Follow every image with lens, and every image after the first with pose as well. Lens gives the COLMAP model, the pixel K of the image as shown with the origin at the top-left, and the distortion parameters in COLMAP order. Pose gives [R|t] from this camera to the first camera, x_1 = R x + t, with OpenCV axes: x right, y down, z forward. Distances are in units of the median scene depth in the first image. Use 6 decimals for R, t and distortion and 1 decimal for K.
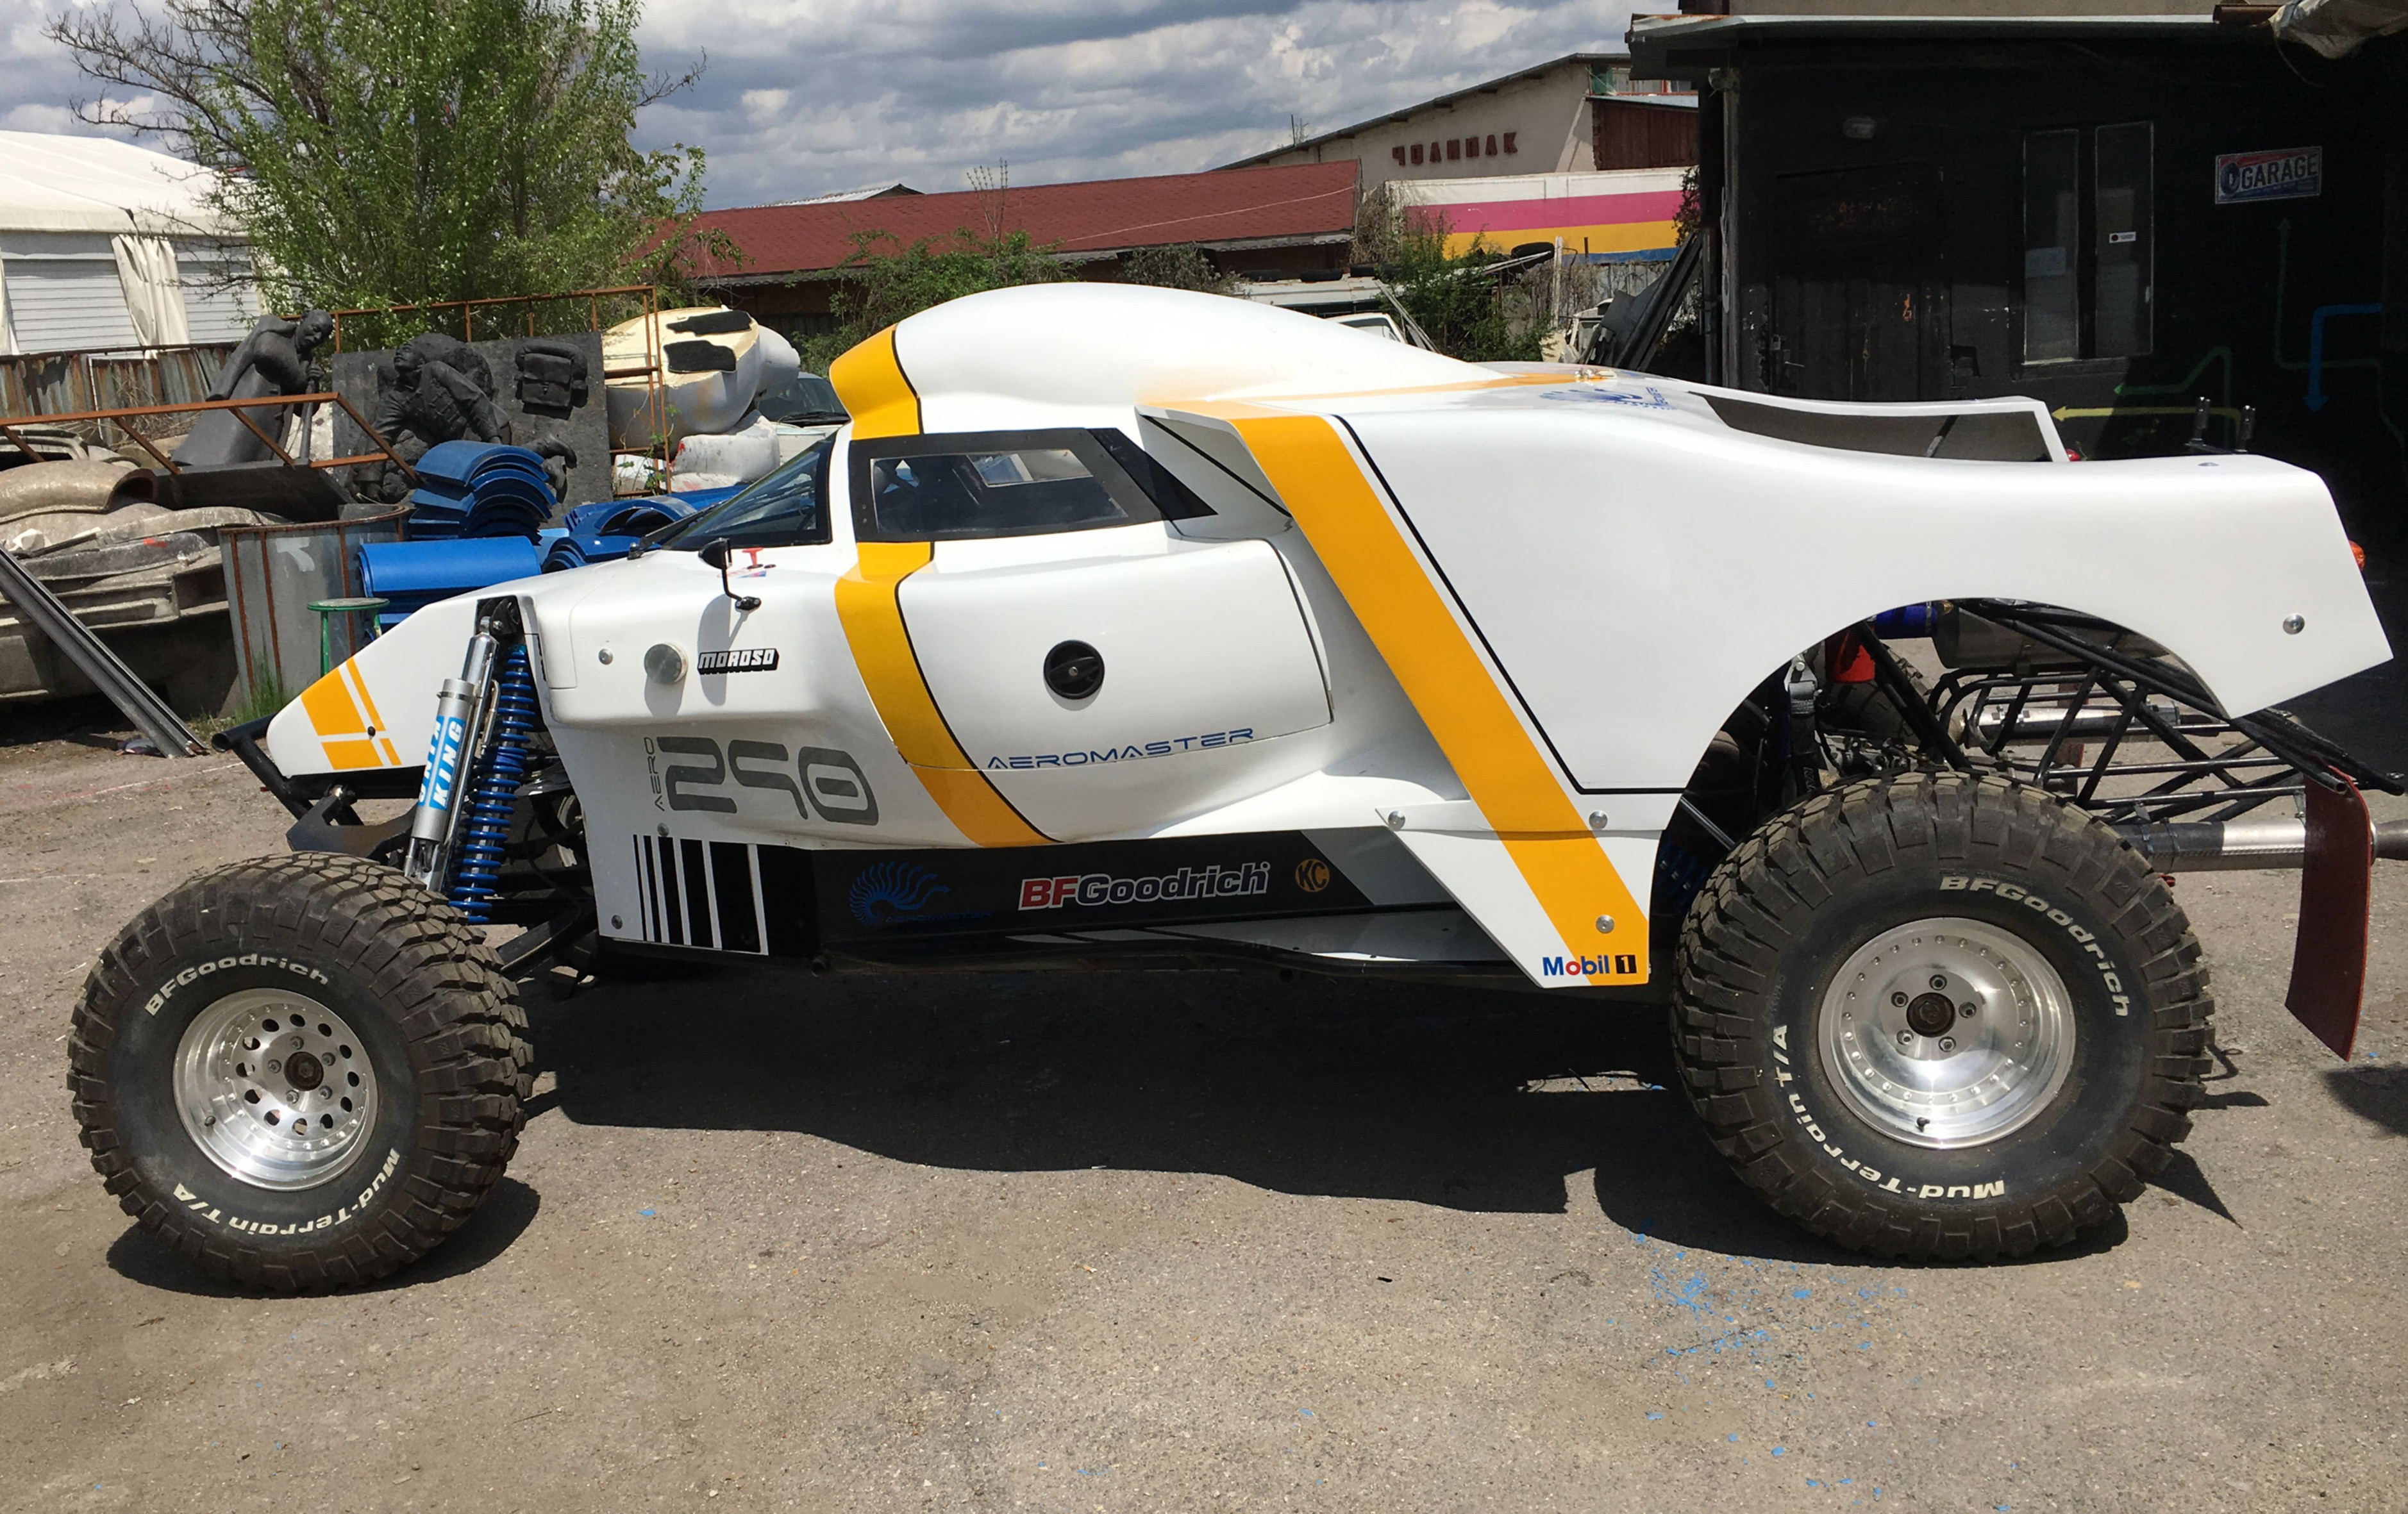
lens RADIAL K [[2362.1, 0, 1085.3], [0, 2362.1, 615.6], [0, 0, 1]] dist [0.057391, 0.000000]
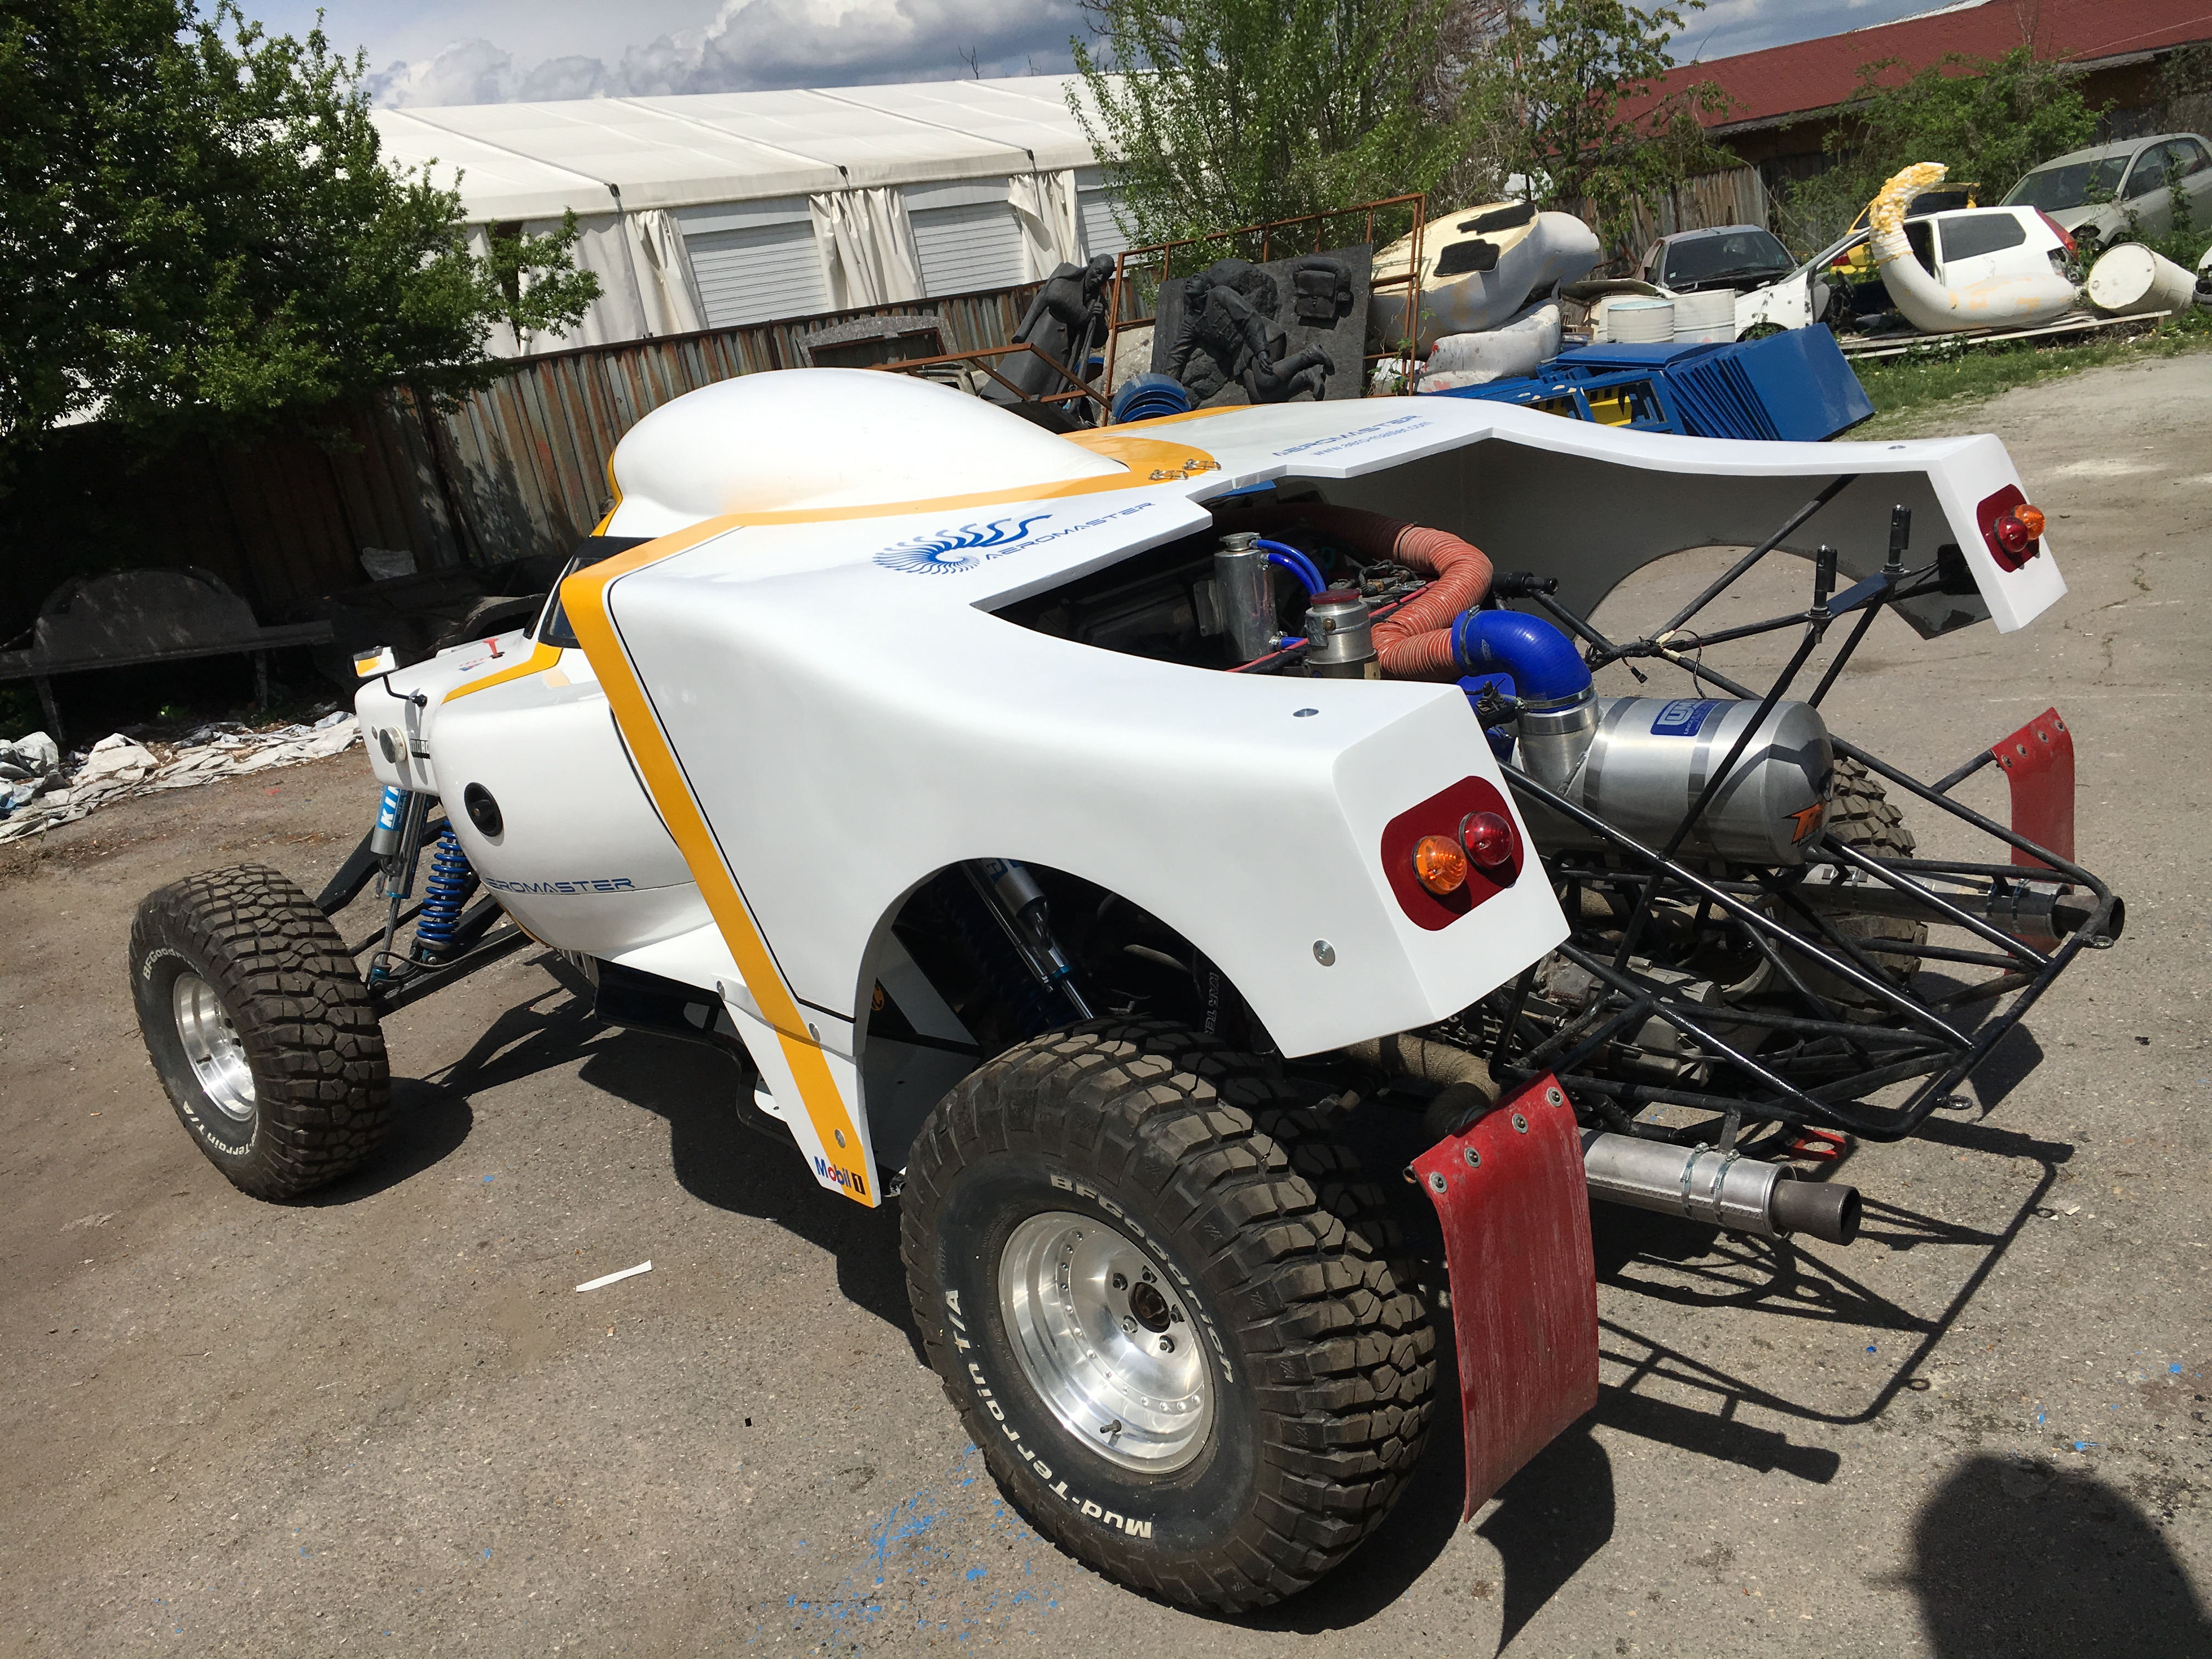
lens RADIAL K [[1974.6, 0, 1013.5], [0, 1974.6, 791.1], [0, 0, 1]] dist [0.064257, -0.081325]
pose [[0.813961, 0.083554, -0.574879, 0.235512], [0.027118, 0.983059, 0.181275, -0.047055], [0.580286, -0.163140, 0.797905, 0.147883]]
